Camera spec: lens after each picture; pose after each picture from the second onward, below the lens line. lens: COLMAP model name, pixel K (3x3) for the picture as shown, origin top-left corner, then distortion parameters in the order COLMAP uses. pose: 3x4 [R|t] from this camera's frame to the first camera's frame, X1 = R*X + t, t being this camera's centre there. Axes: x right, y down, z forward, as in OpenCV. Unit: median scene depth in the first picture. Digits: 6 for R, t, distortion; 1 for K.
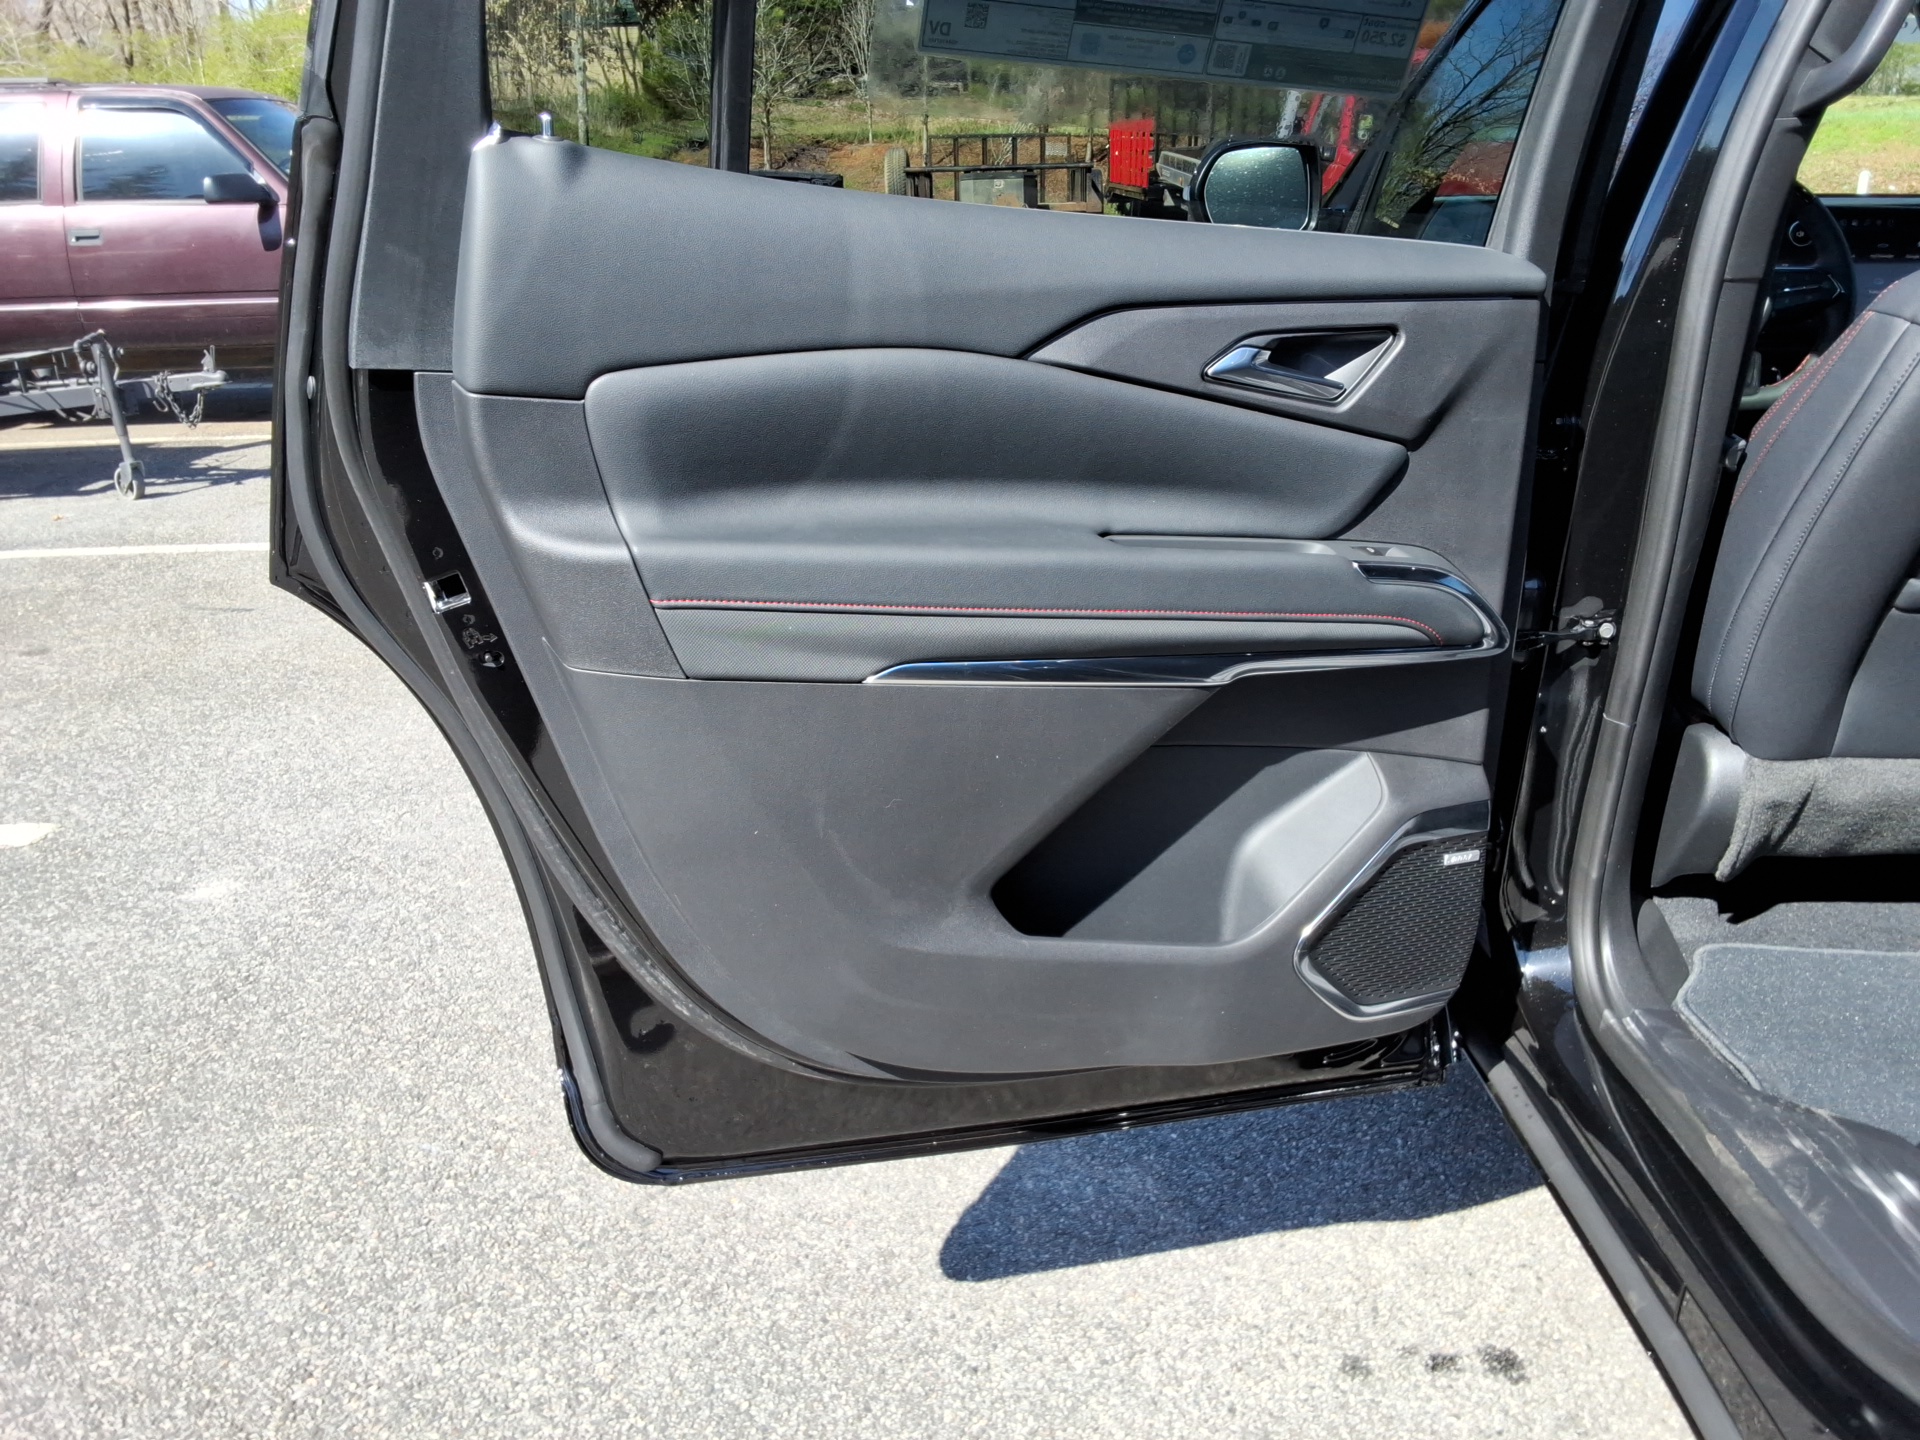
lens RADIAL K [[1544.7, 0, 966.4], [0, 1544.7, 691.4], [0, 0, 1]] dist [0.091776, -0.131080]
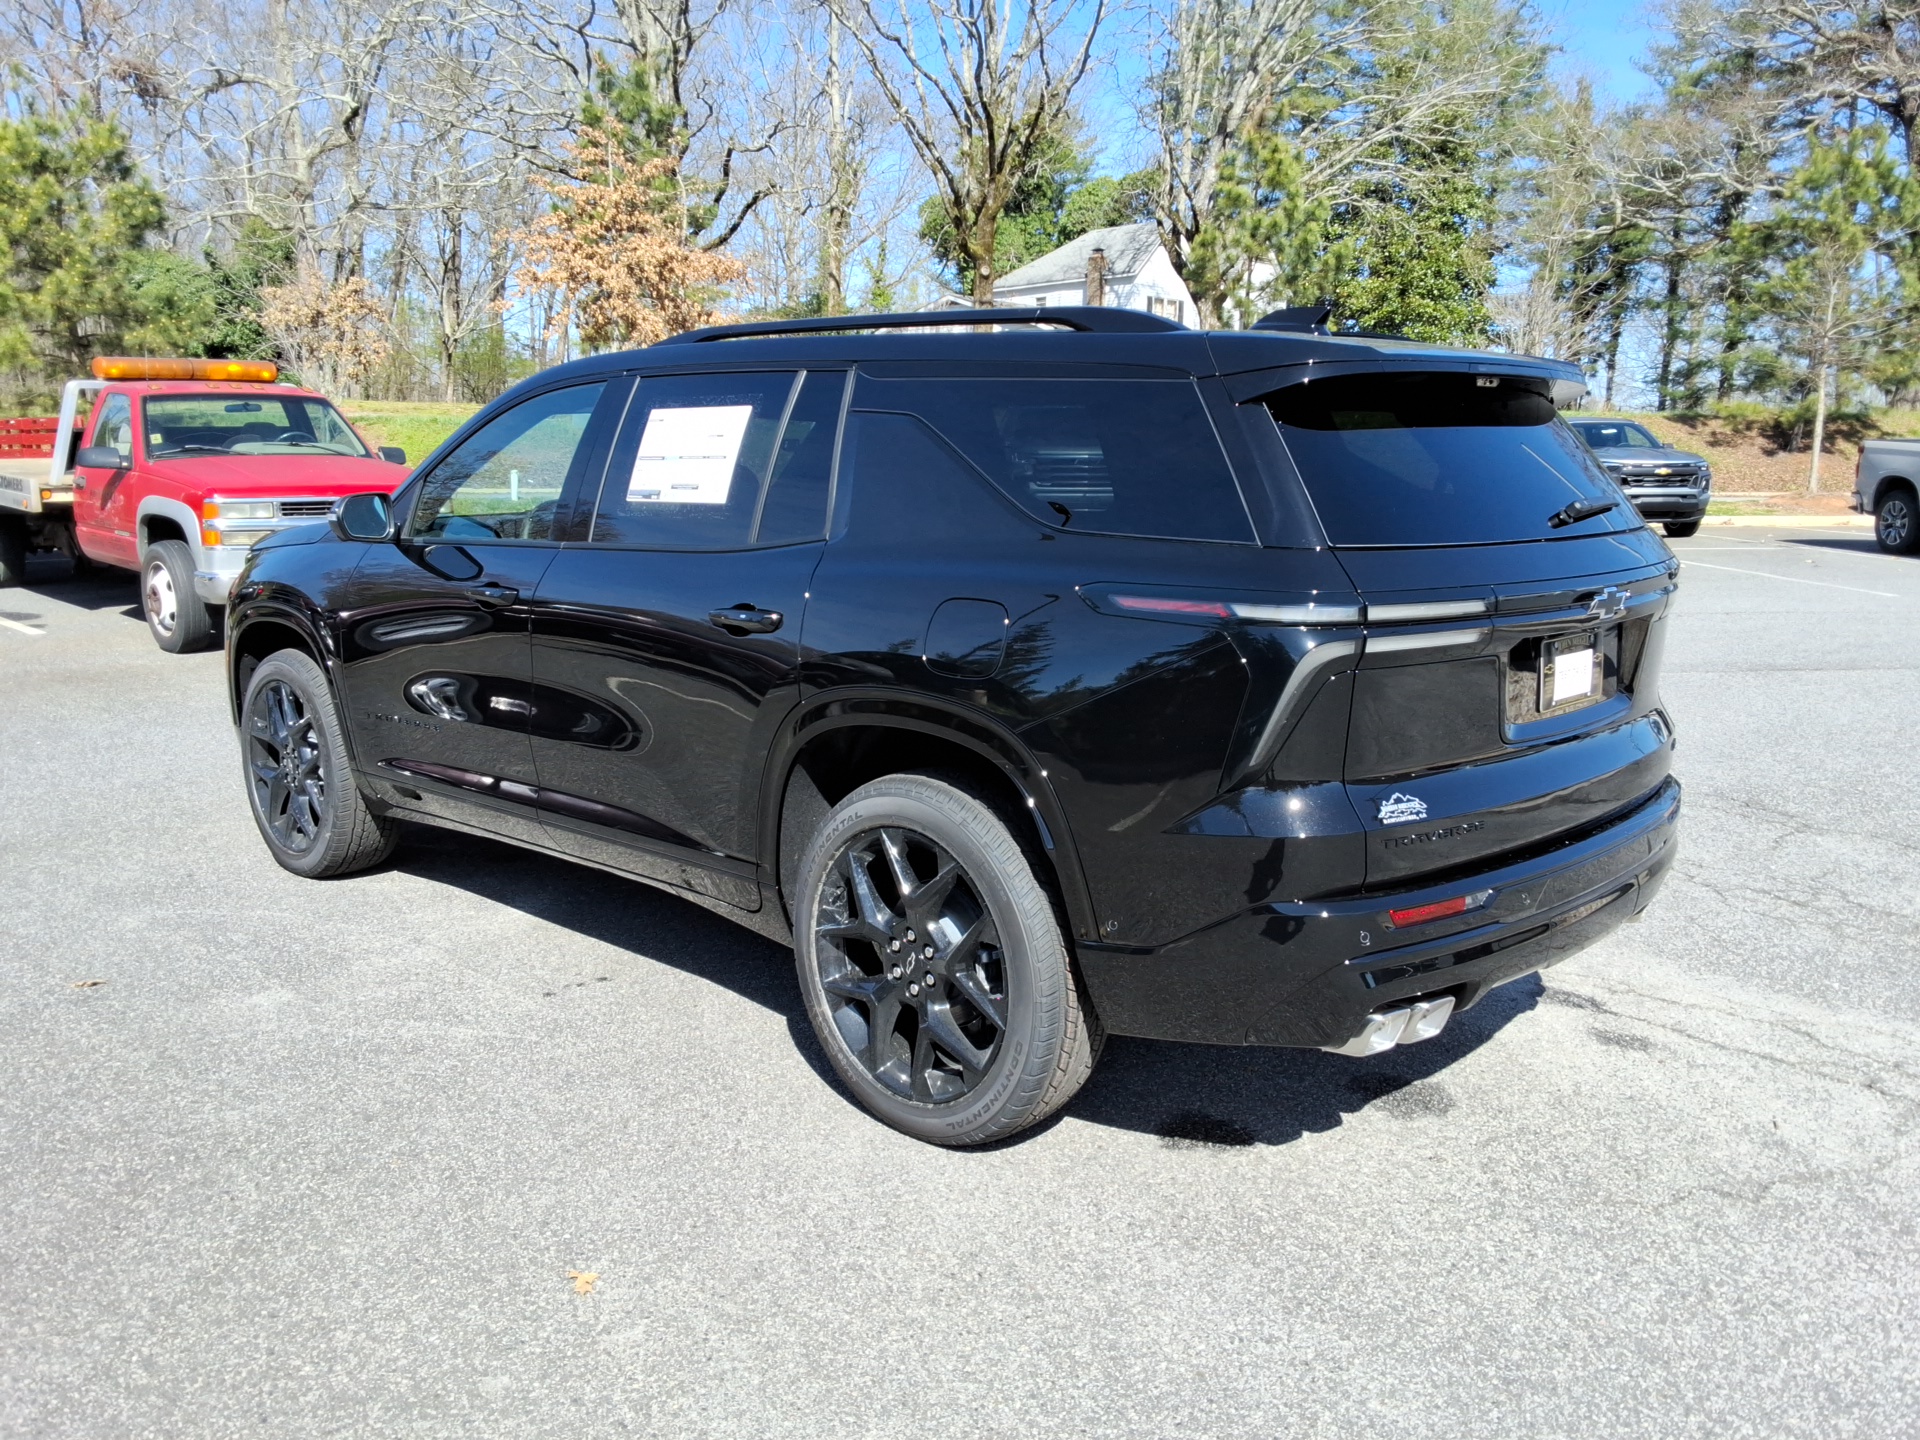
lens RADIAL K [[1544.7, 0, 975.7], [0, 1544.7, 706.1], [0, 0, 1]] dist [0.091776, -0.131080]
pose [[0.698142, -0.106683, 0.707967, -0.218155], [0.221671, 0.972455, -0.072057, 0.075250], [-0.680779, 0.207242, 0.702560, -0.280301]]
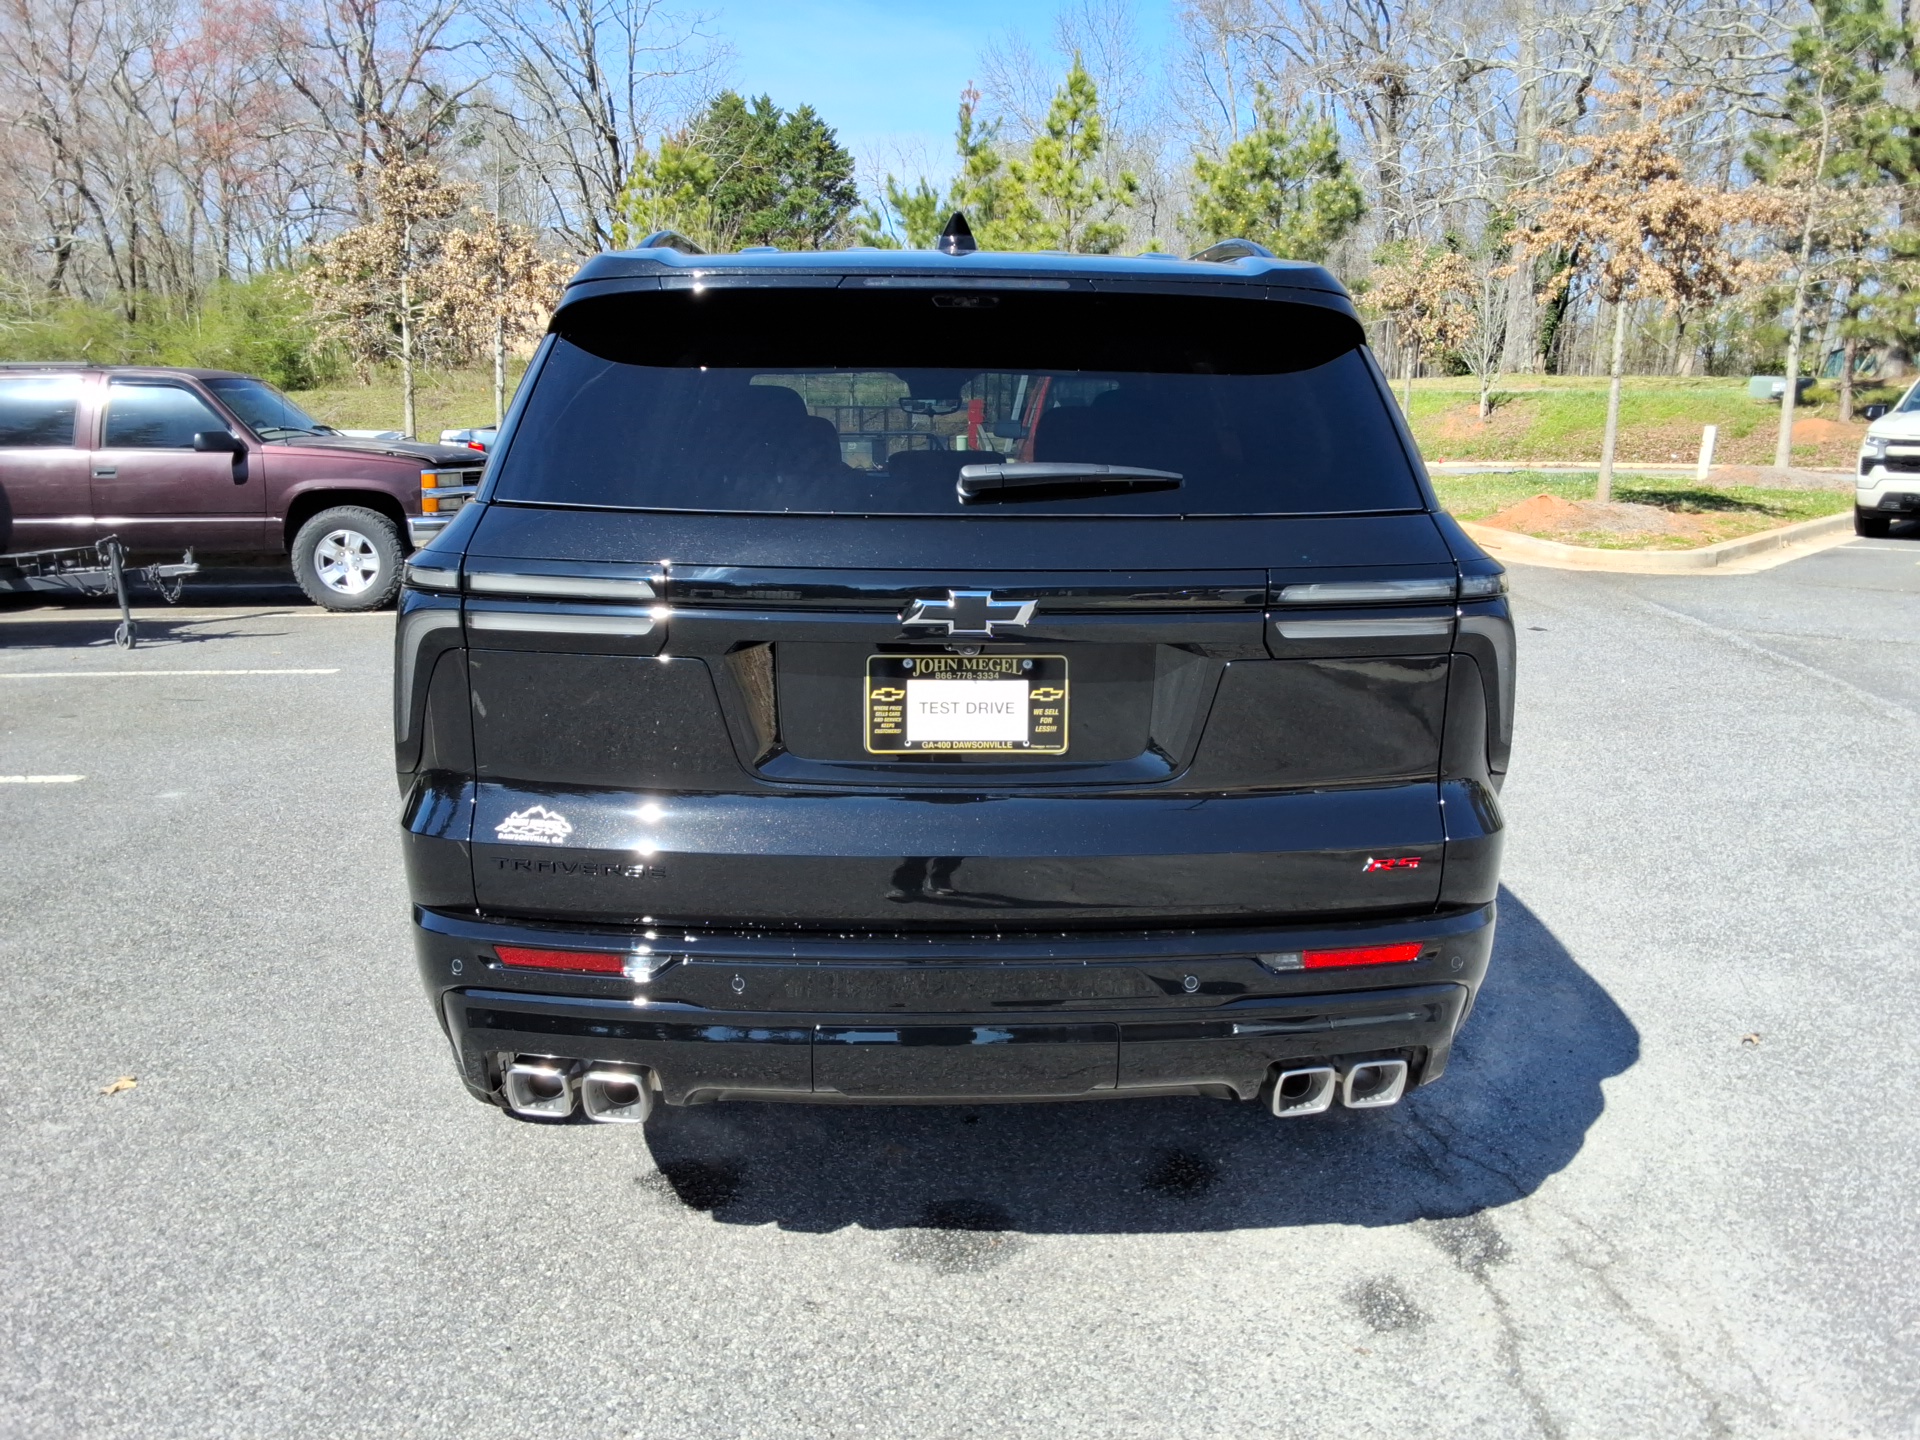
lens RADIAL K [[1544.7, 0, 972.2], [0, 1544.7, 710.8], [0, 0, 1]] dist [0.091776, -0.131080]
pose [[0.999612, 0.013769, 0.024225, 0.186917], [-0.010217, 0.989946, -0.141076, 0.114170], [-0.025924, 0.140774, 0.989702, -0.388820]]
